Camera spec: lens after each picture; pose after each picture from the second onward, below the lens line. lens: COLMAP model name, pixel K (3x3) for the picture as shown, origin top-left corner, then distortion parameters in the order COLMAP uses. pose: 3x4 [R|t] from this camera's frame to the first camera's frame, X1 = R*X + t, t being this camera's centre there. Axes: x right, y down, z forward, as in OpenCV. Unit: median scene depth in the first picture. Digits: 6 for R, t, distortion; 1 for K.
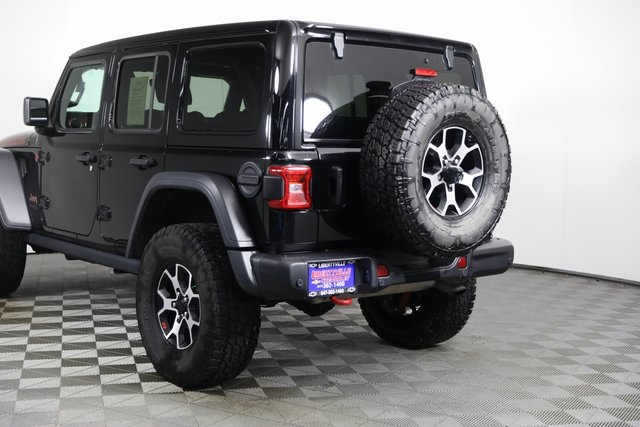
lens RADIAL K [[936.3, 0, 320.0], [0, 936.3, 213.5], [0, 0, 1]] dist [0.032569, 0.008741]
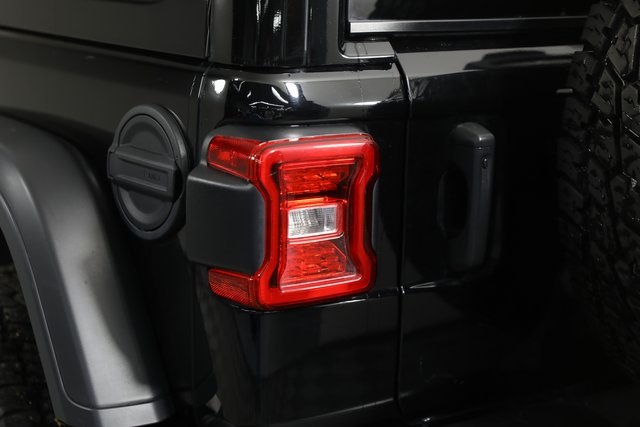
lens RADIAL K [[1206.6, 0, 320.0], [0, 1206.6, 213.5], [0, 0, 1]] dist [0.220572, 0.040670]
pose [[0.997749, 0.015320, -0.065285, -0.002707], [-0.007800, 0.993458, 0.113931, -0.066016], [0.066603, -0.113166, 0.991341, 0.667525]]
